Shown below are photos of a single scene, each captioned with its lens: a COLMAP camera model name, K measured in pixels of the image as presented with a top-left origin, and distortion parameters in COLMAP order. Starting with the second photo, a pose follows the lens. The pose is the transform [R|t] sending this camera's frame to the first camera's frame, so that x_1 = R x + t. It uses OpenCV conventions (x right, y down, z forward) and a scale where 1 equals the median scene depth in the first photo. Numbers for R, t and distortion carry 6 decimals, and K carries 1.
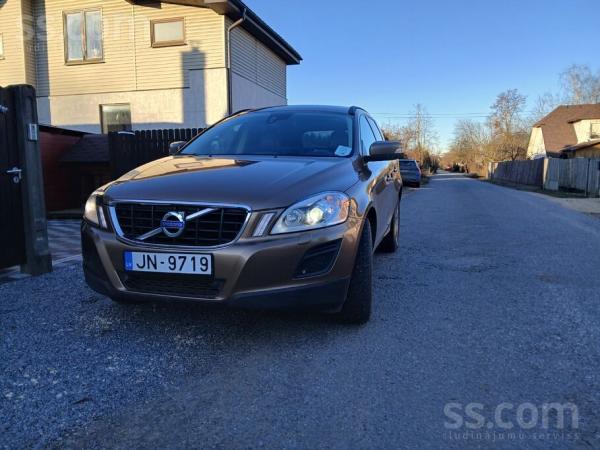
lens RADIAL K [[454.8, 0, 301.8], [0, 454.8, 224.3], [0, 0, 1]] dist [-0.011217, -0.013435]
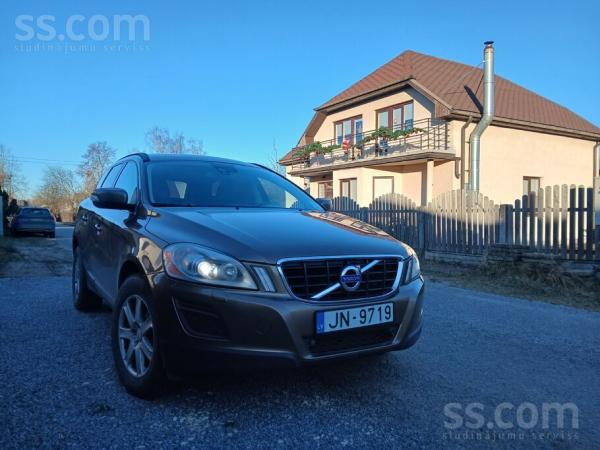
lens RADIAL K [[454.8, 0, 302.3], [0, 454.8, 225.9], [0, 0, 1]] dist [-0.011217, -0.013435]
pose [[0.668329, -0.000225, 0.743866, -1.107570], [0.077875, 0.994526, -0.069666, -0.053713], [-0.739778, 0.104489, 0.664688, 0.403961]]
